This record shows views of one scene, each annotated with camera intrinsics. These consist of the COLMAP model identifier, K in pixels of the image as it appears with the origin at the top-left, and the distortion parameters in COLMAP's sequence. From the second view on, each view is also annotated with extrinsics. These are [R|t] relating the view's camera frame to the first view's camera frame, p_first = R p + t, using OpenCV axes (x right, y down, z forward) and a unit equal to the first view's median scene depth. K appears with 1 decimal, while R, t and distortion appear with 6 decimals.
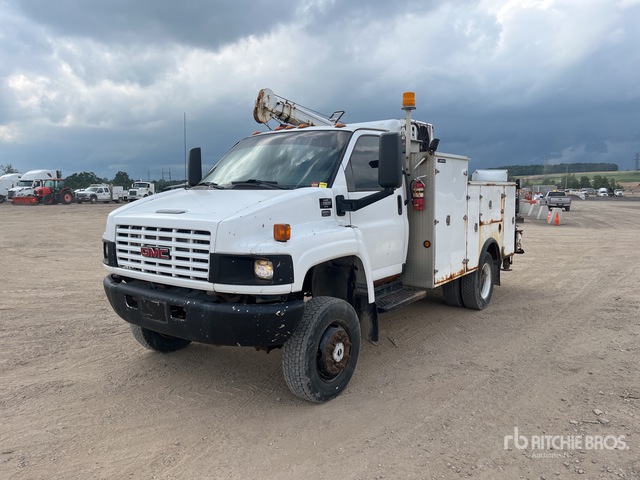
lens RADIAL K [[492.9, 0, 320.0], [0, 492.9, 240.0], [0, 0, 1]] dist [0.007964, 0.001866]
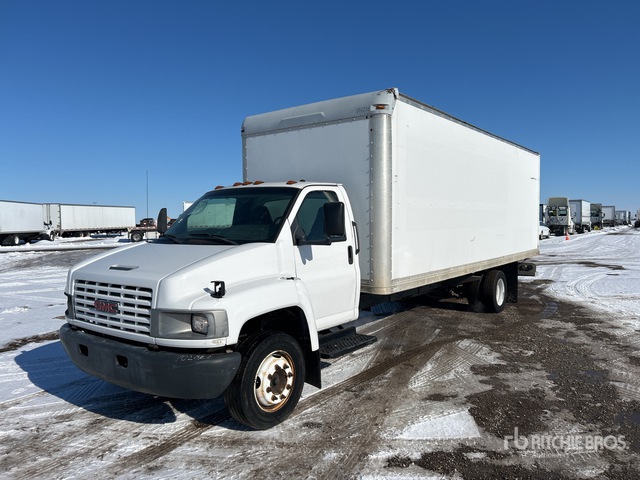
lens RADIAL K [[492.9, 0, 320.0], [0, 492.9, 240.0], [0, 0, 1]] dist [0.007964, 0.001866]
pose [[0.999878, -0.009415, -0.012500, 0.142738], [0.008559, 0.997722, -0.066908, -0.042921], [0.013101, 0.066792, 0.997681, -0.075448]]
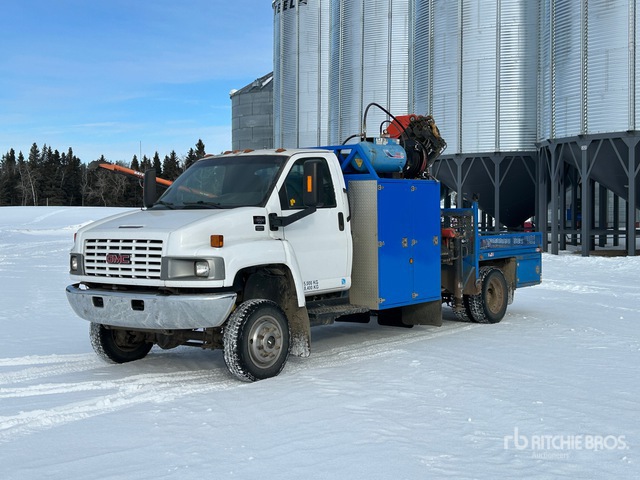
lens RADIAL K [[922.0, 0, 320.0], [0, 922.0, 240.0], [0, 0, 1]] dist [-0.054603, -0.041991]
pose [[0.998701, -0.007083, -0.050460, 0.282266], [0.003262, 0.997148, -0.075407, 0.148390], [0.050851, 0.075144, 0.995875, -1.250275]]
